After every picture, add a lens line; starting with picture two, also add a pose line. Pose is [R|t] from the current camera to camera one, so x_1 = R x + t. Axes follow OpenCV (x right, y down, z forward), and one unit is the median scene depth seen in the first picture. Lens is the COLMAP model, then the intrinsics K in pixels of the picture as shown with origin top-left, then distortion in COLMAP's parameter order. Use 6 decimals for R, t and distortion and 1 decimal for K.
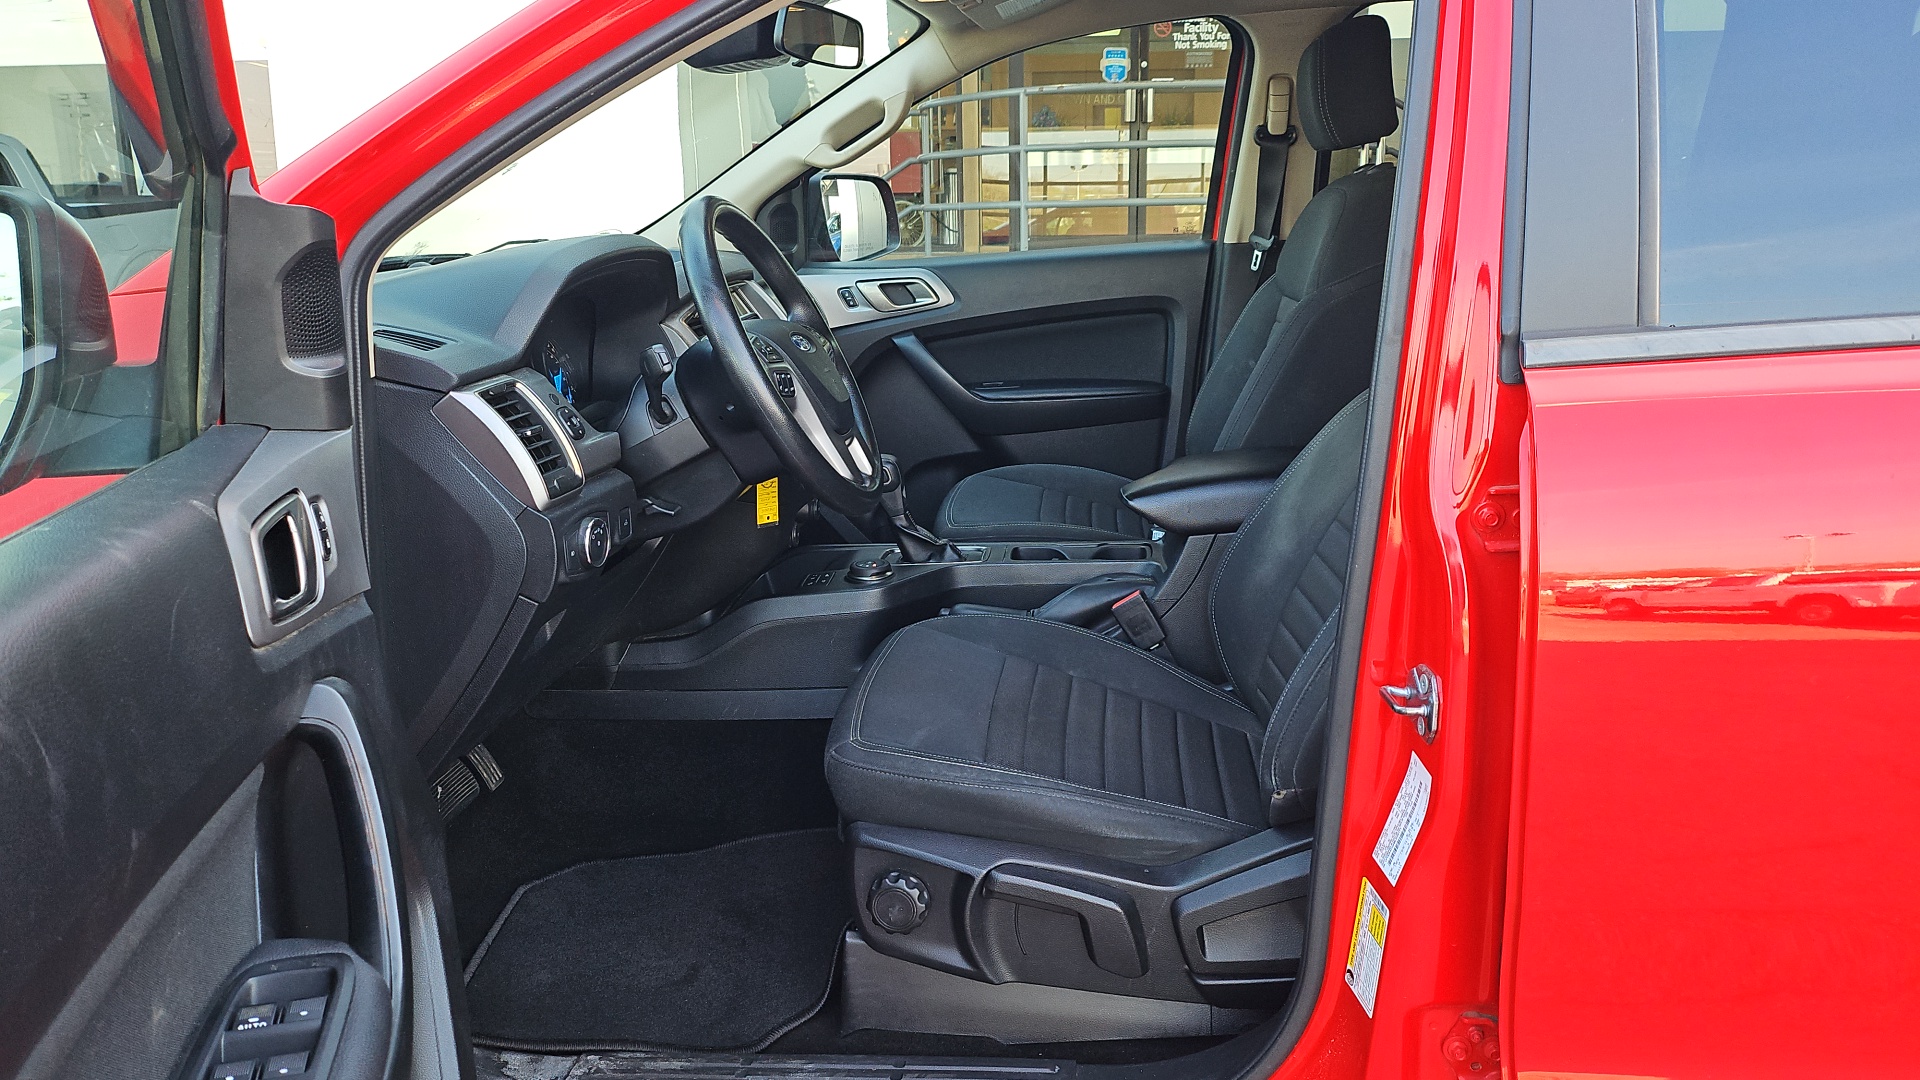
lens RADIAL K [[1390.6, 0, 960.0], [0, 1390.6, 540.0], [0, 0, 1]] dist [0.002956, -0.006366]
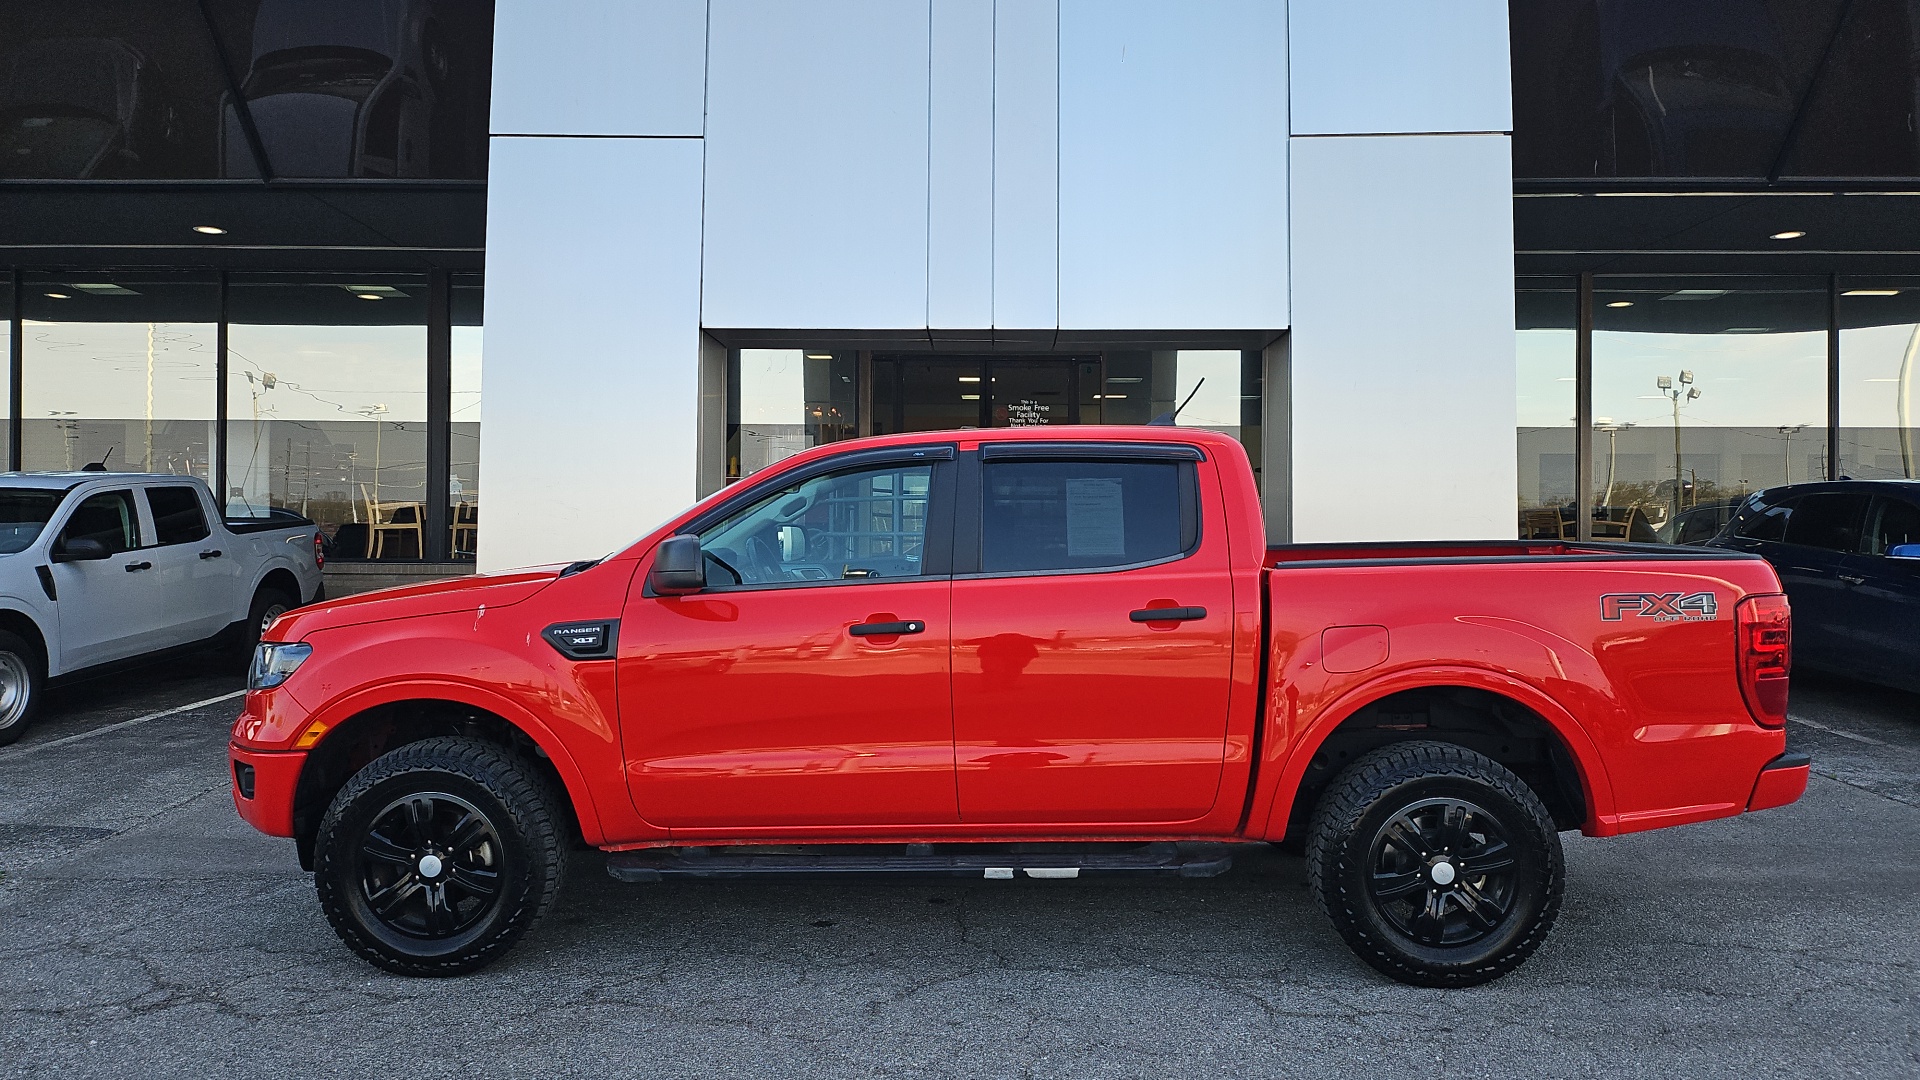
lens RADIAL K [[1390.6, 0, 960.0], [0, 1390.6, 540.0], [0, 0, 1]] dist [0.002956, -0.006366]
pose [[0.997915, 0.012156, 0.063394, 0.015873], [0.002414, 0.974391, -0.224847, 0.079635], [-0.064504, 0.224531, 0.972330, -0.359143]]
